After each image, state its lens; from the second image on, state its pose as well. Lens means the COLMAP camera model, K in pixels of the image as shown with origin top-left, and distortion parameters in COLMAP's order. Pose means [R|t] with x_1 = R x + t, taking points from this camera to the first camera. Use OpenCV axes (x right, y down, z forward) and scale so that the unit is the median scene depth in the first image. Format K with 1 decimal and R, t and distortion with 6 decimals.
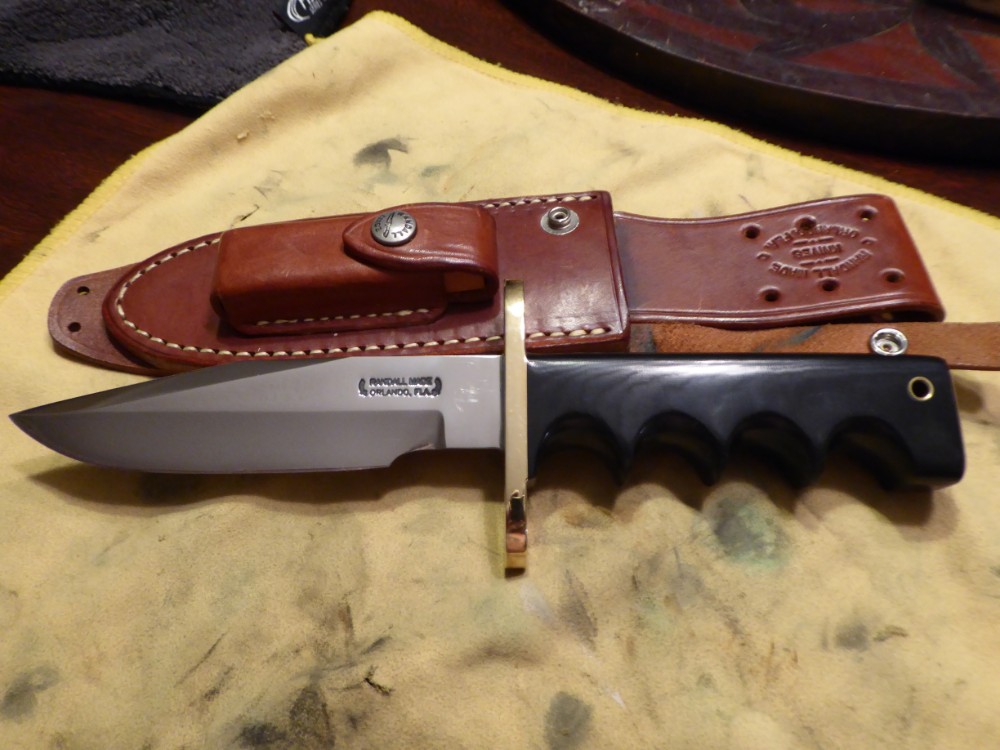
lens RADIAL K [[717.9, 0, 500.0], [0, 717.9, 375.0], [0, 0, 1]] dist [-0.078751, 0.002356]
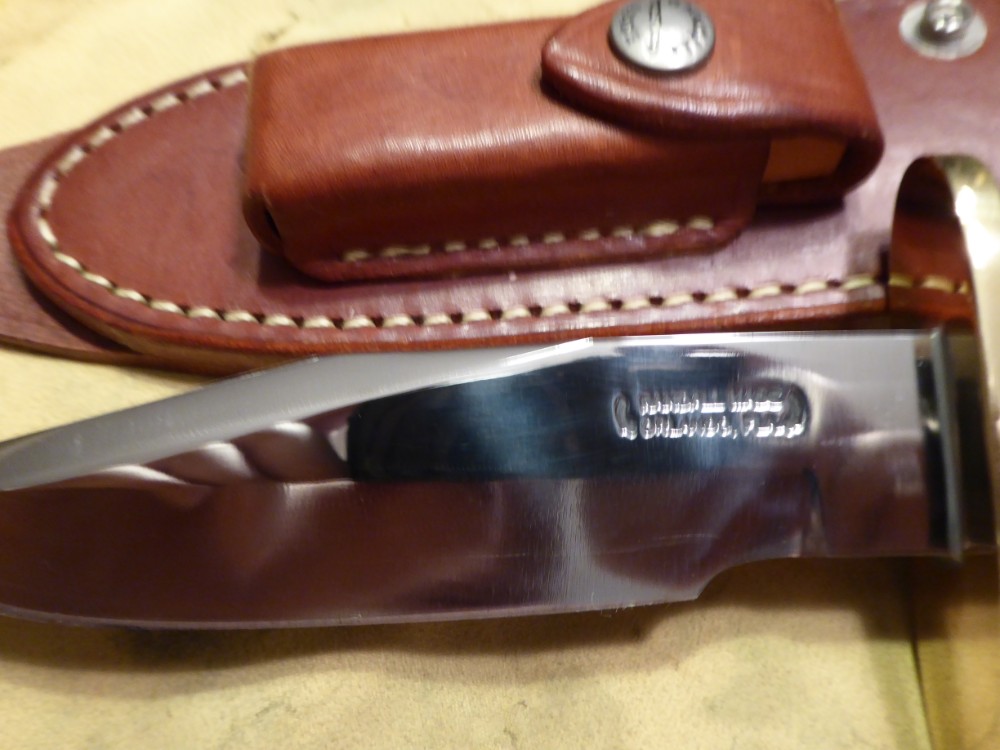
lens RADIAL K [[803.6, 0, 500.0], [0, 803.6, 375.0], [0, 0, 1]] dist [-0.032625, -0.010058]
pose [[0.999790, -0.016495, -0.012145, -0.234913], [0.018112, 0.988820, 0.148012, -0.072010], [0.009567, -0.148201, 0.988911, 0.469137]]
